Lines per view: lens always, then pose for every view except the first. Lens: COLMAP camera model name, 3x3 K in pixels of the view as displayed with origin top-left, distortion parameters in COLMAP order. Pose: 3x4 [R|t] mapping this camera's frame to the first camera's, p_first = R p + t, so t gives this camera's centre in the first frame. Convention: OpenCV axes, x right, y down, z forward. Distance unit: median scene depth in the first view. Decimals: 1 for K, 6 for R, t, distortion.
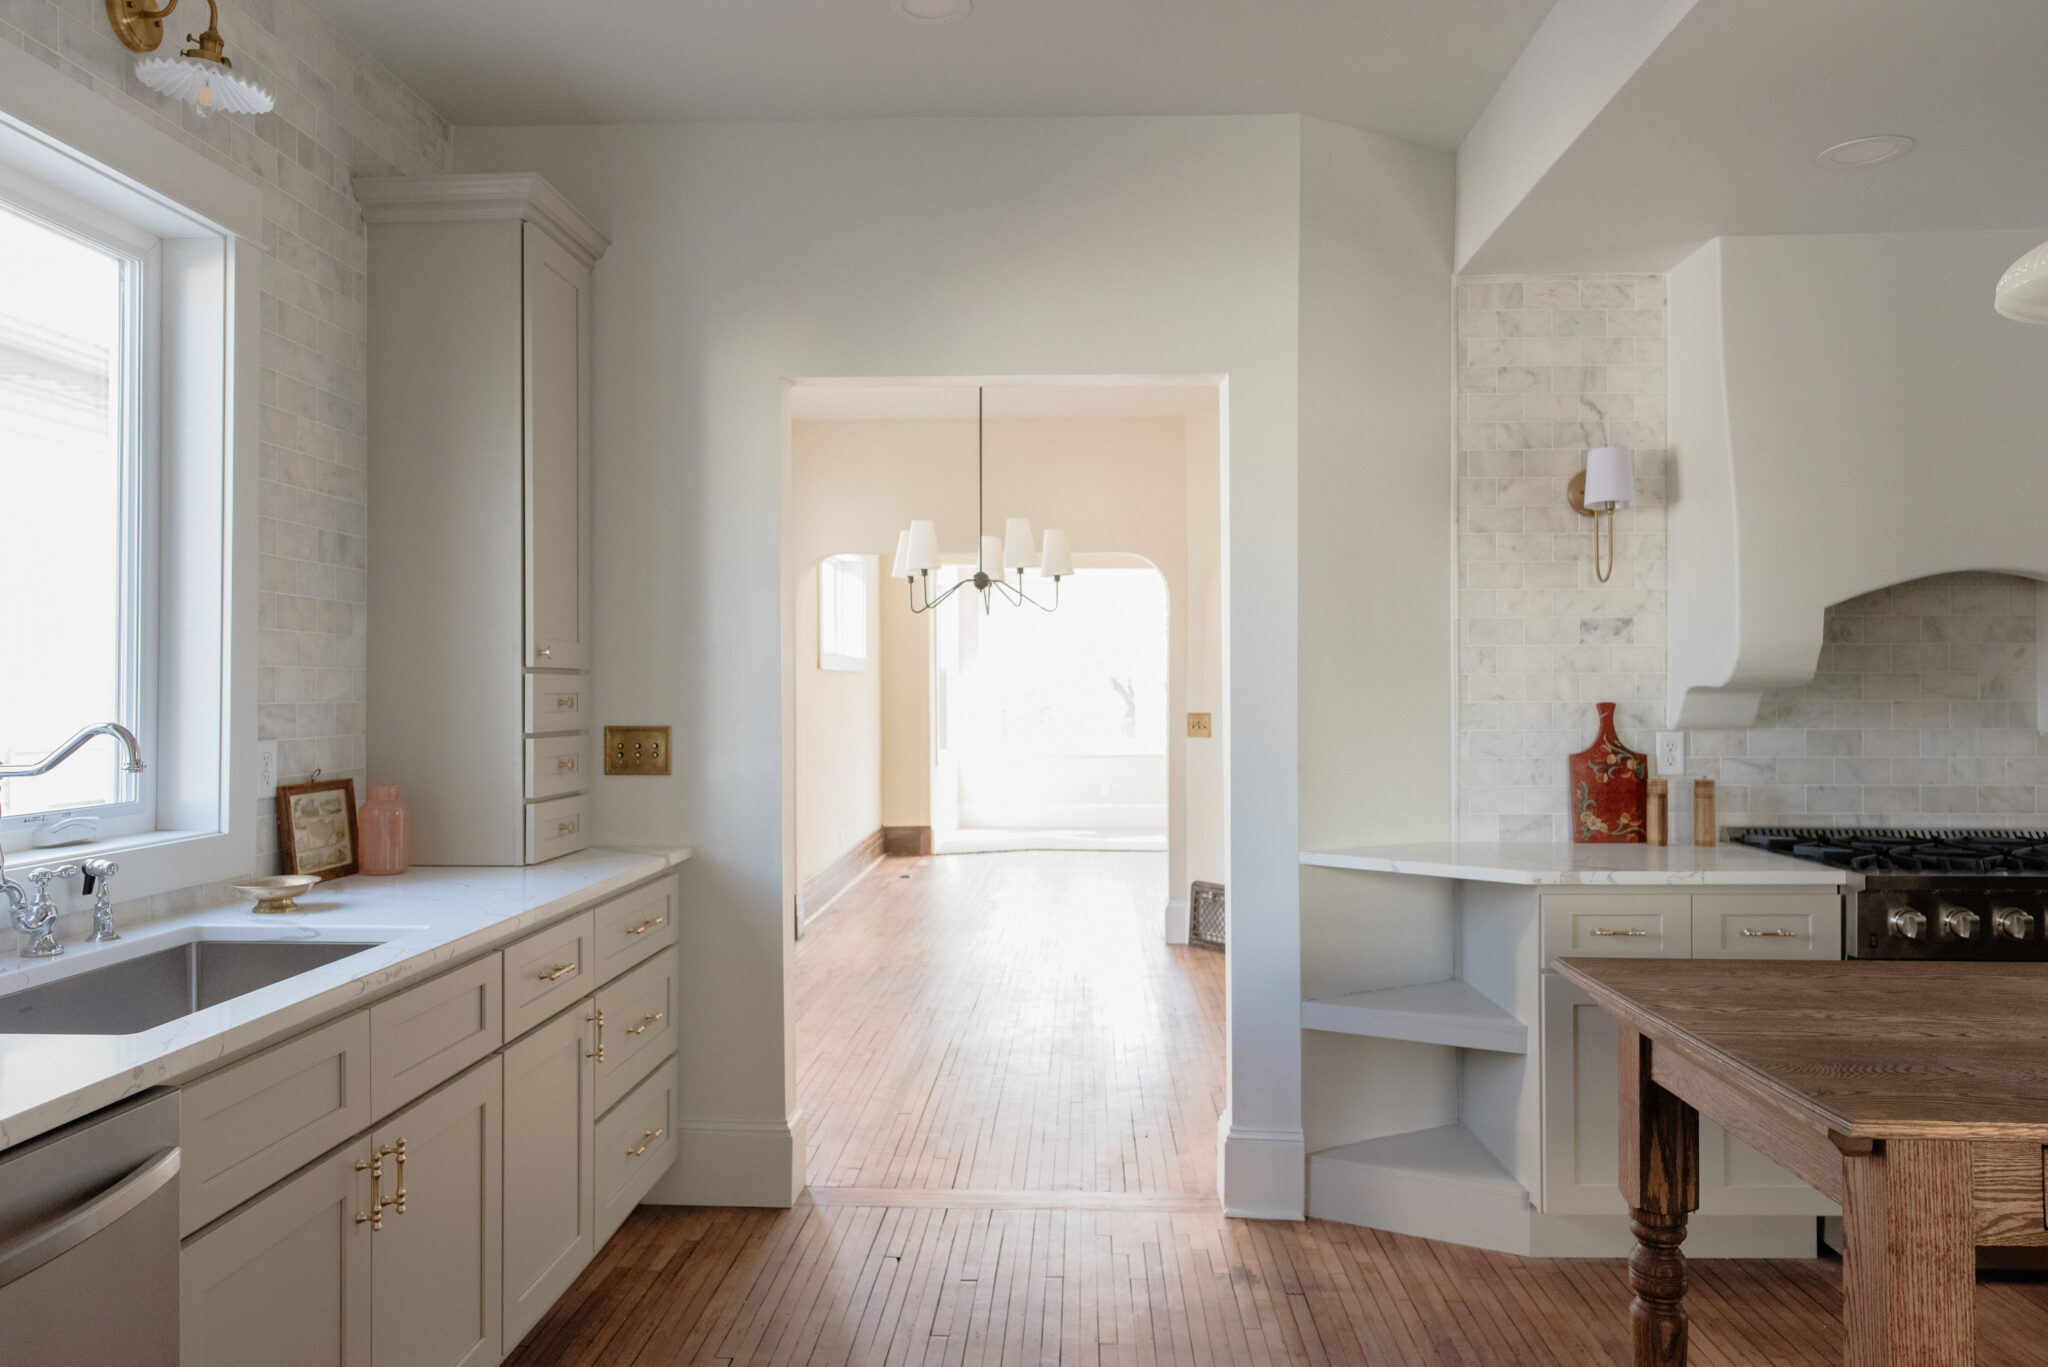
lens RADIAL K [[1385.2, 0, 1037.8], [0, 1385.2, 684.4], [0, 0, 1]] dist [0.008936, -0.000207]
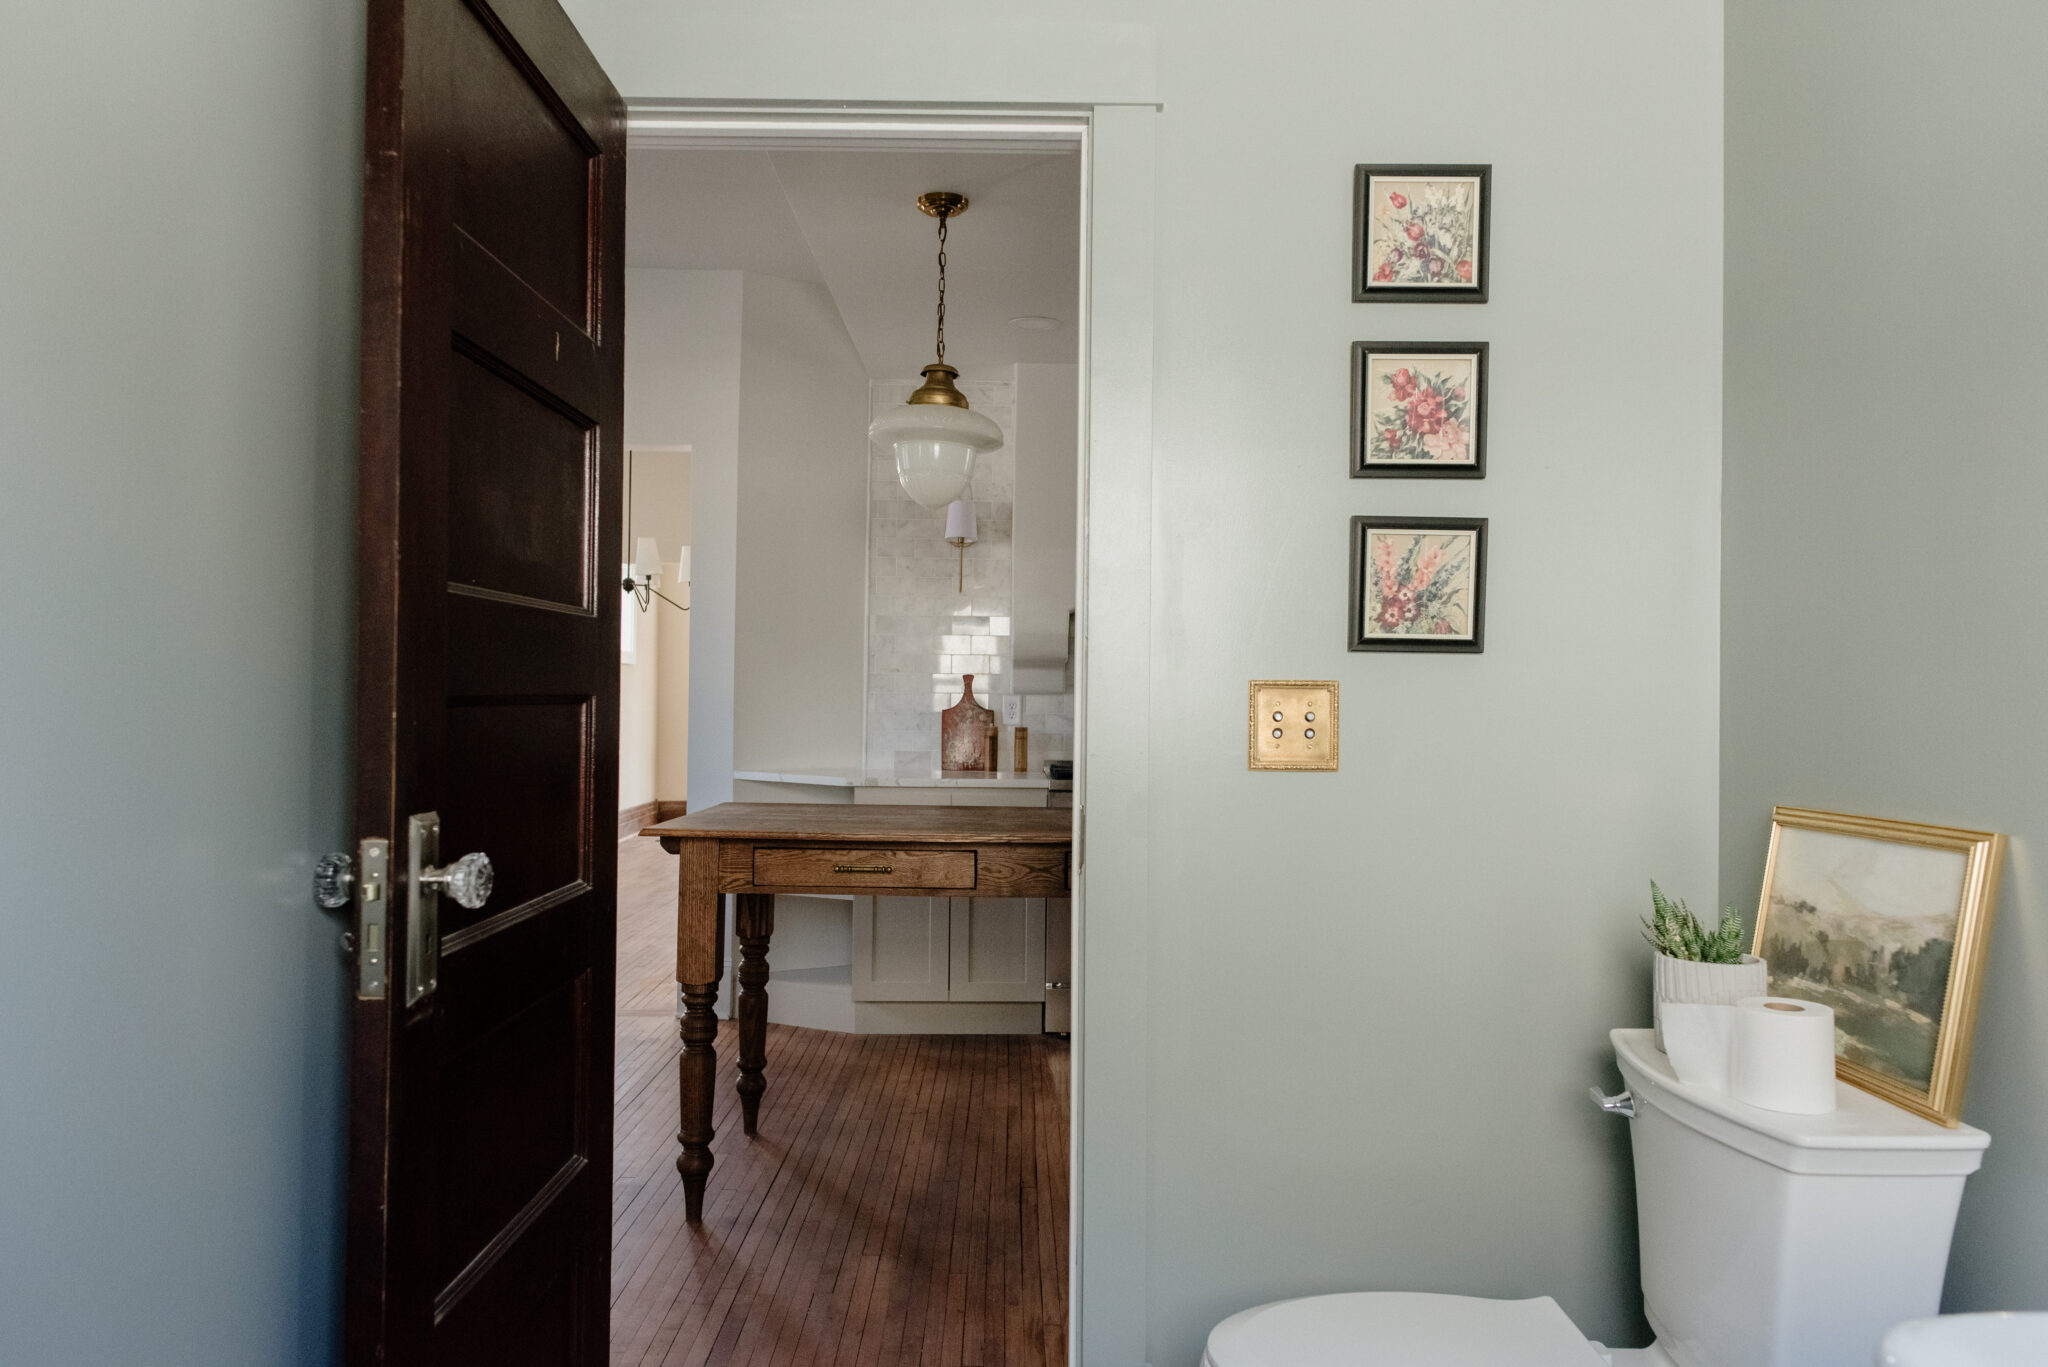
lens RADIAL K [[1385.2, 0, 1037.8], [0, 1385.2, 684.4], [0, 0, 1]] dist [0.008936, -0.000207]
pose [[0.998600, 0.014843, 0.050763, 0.410426], [-0.014421, 0.999858, -0.008669, 0.035015], [-0.050885, 0.007925, 0.998673, -0.459830]]
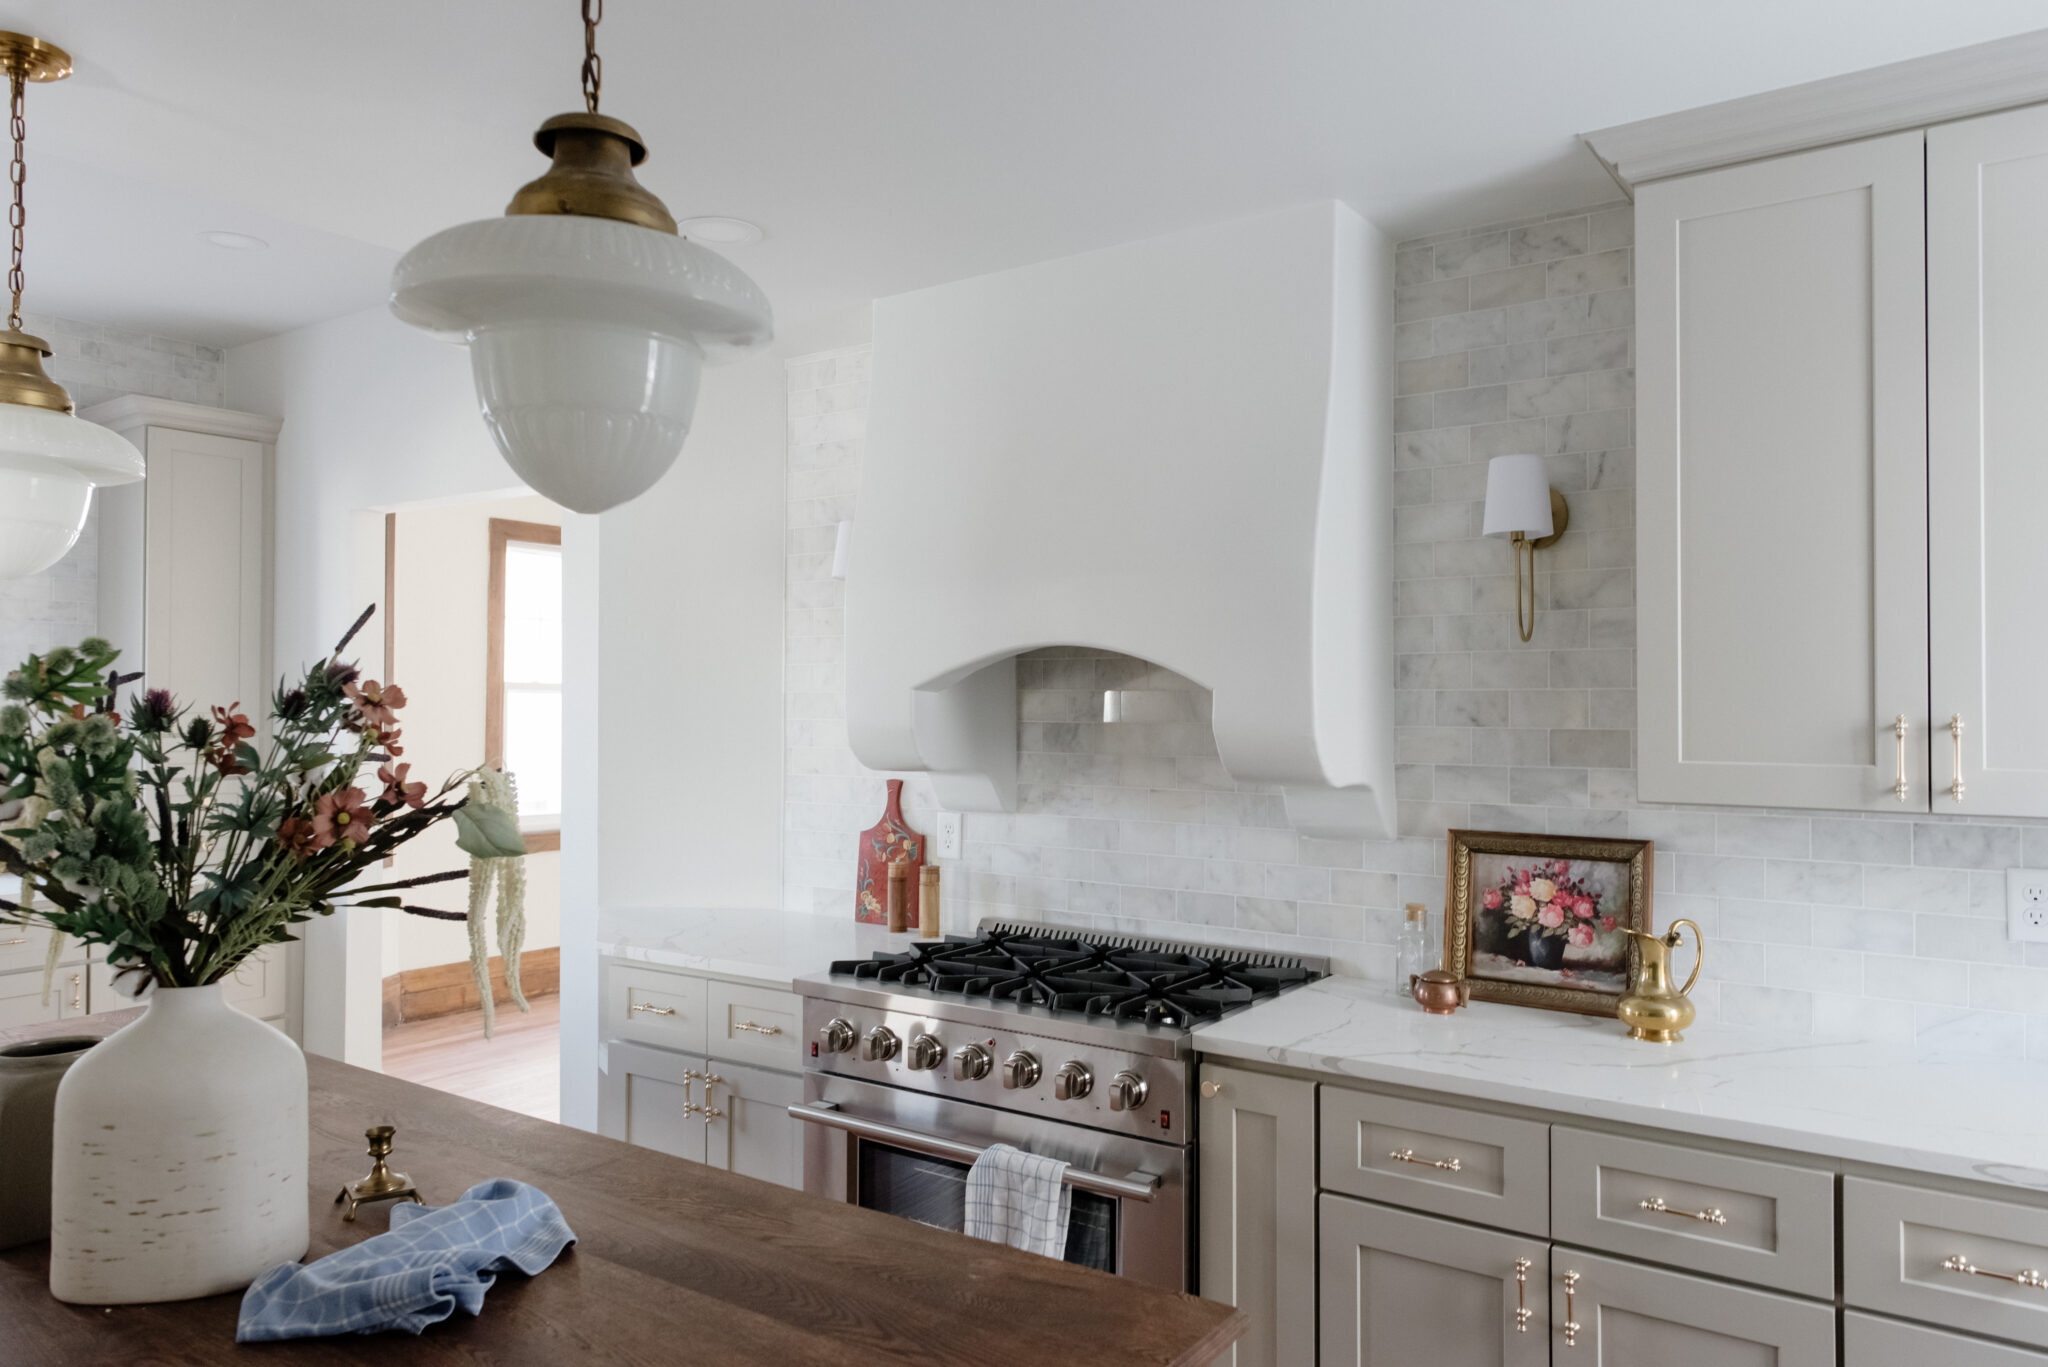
lens RADIAL K [[1385.2, 0, 1037.8], [0, 1385.2, 684.4], [0, 0, 1]] dist [0.008936, -0.000207]
pose [[0.840760, -0.003333, -0.541398, 1.023130], [-0.000385, 0.999977, -0.006754, -0.047112], [0.541409, 0.005888, 0.840739, 0.240018]]
